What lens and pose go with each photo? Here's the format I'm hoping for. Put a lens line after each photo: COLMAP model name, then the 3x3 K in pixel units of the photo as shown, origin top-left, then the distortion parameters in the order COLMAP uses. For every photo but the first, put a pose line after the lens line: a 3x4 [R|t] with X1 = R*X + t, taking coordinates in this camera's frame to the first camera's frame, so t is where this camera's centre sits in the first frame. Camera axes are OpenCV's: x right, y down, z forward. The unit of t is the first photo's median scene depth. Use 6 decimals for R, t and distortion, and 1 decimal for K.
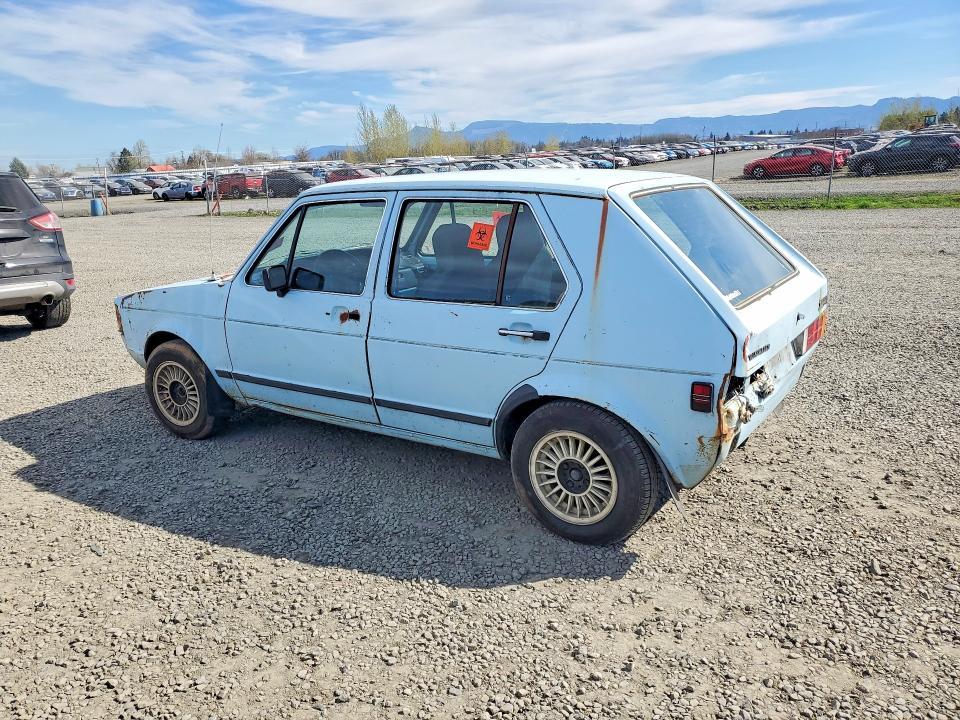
lens RADIAL K [[771.6, 0, 480.0], [0, 771.6, 360.0], [0, 0, 1]] dist [0.005967, 0.004912]
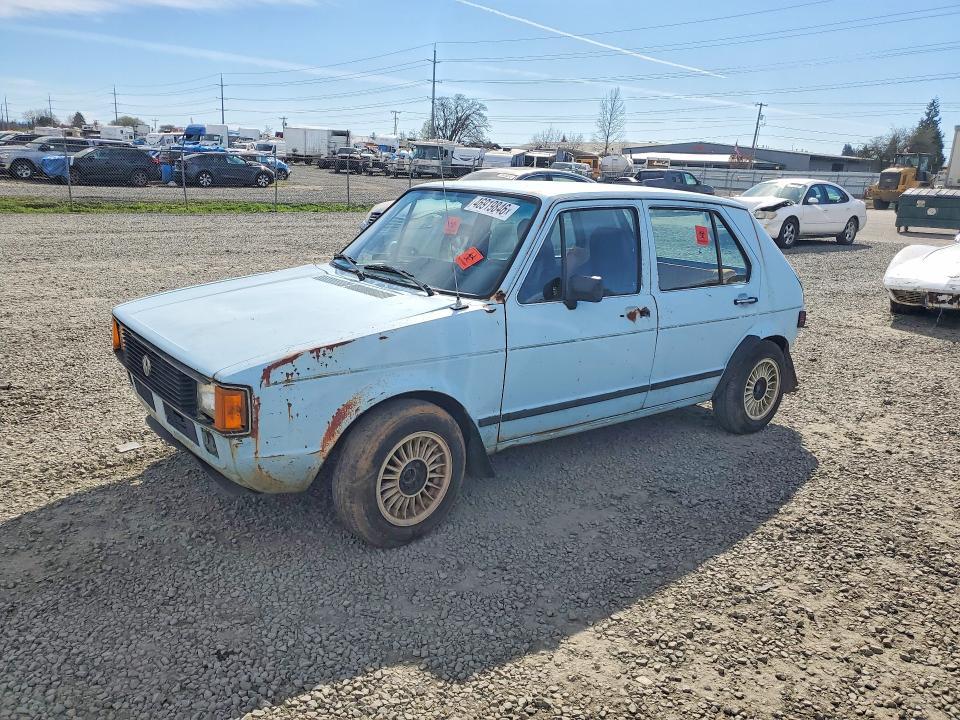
lens RADIAL K [[738.5, 0, 475.9], [0, 738.5, 355.9], [0, 0, 1]] dist [0.002401, 0.008915]
pose [[0.291335, -0.168118, 0.941733, -1.204018], [0.184993, 0.975755, 0.116962, -0.160970], [-0.938563, 0.140139, 0.315372, 0.891225]]
